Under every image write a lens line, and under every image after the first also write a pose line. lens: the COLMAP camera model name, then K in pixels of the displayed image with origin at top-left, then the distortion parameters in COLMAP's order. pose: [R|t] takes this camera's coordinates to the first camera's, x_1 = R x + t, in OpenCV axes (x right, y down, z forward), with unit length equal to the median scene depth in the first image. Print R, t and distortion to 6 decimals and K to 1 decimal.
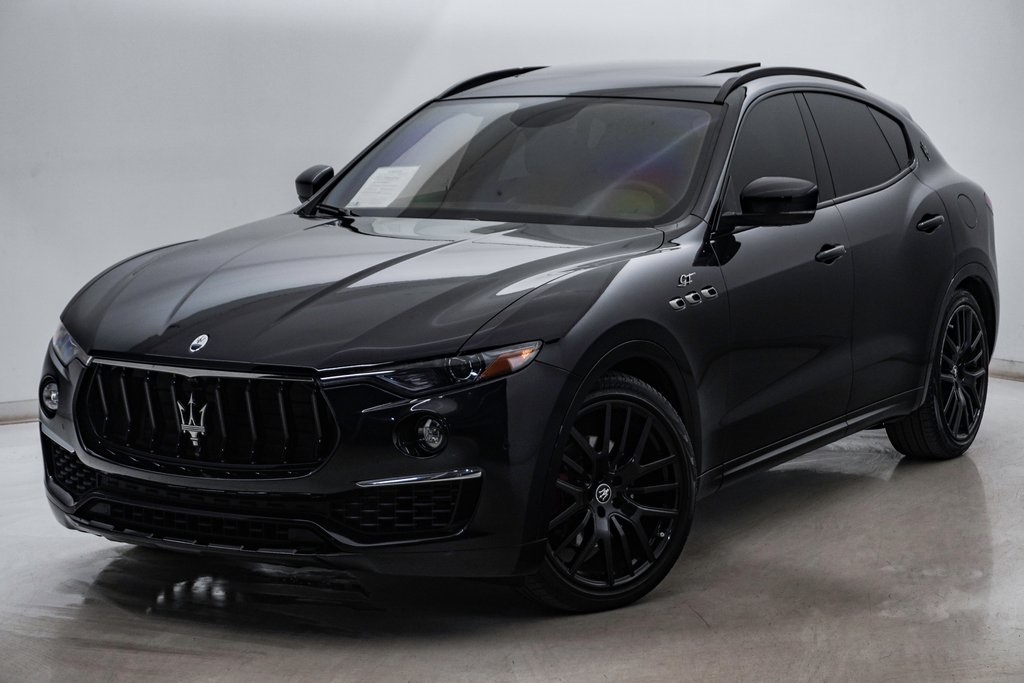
lens RADIAL K [[2217.1, 0, 512.0], [0, 2217.1, 341.5], [0, 0, 1]] dist [-0.059784, -0.780662]
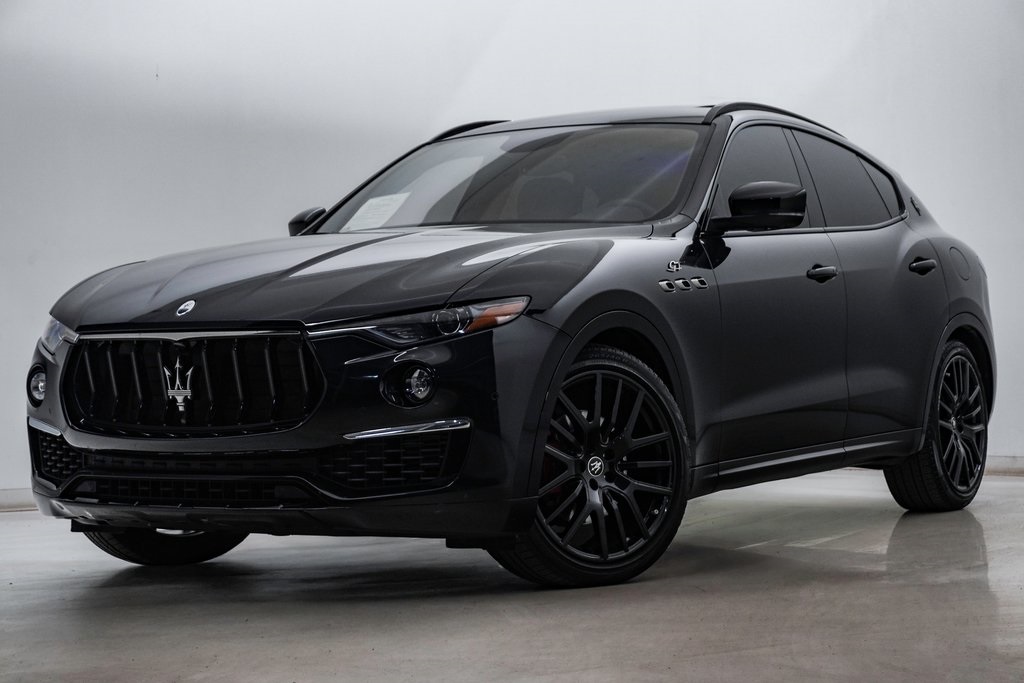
lens RADIAL K [[2217.1, 0, 512.0], [0, 2217.1, 341.5], [0, 0, 1]] dist [-0.059784, -0.780662]
pose [[0.999903, -0.013593, -0.003062, 0.007758], [0.013113, 0.992318, -0.123015, 0.132893], [0.004710, 0.122963, 0.992400, 0.012969]]
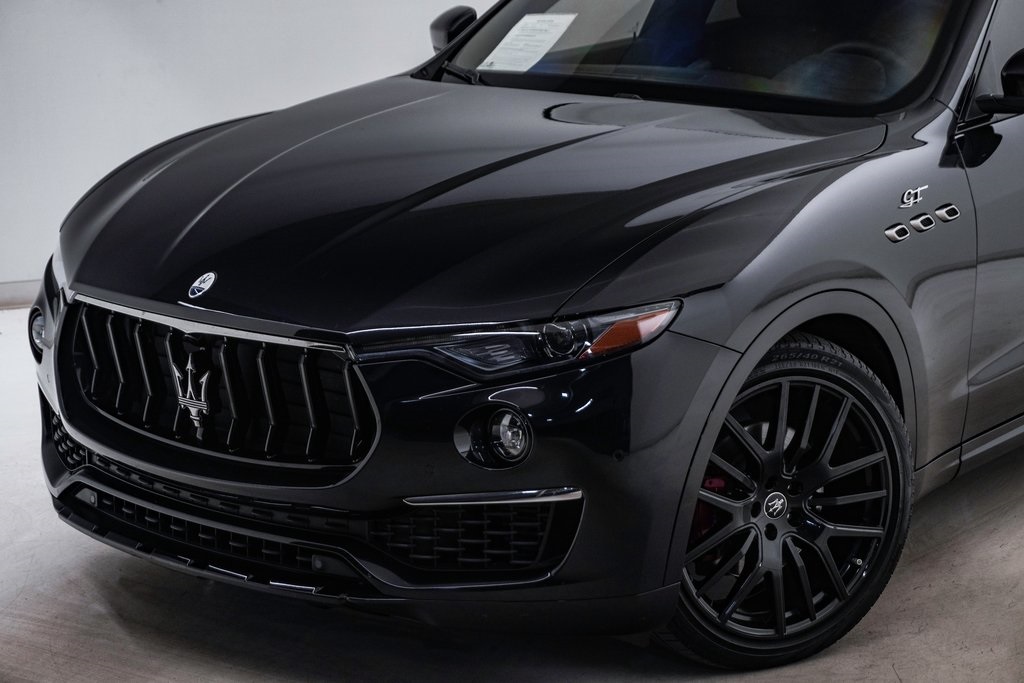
lens RADIAL K [[2191.5, 0, 512.0], [0, 2191.5, 341.5], [0, 0, 1]] dist [-0.065726, -0.434874]
pose [[0.988777, 0.036765, -0.144802, 0.056781], [-0.022036, 0.994537, 0.102036, -0.052253], [0.147762, -0.097700, 0.984185, 0.302972]]
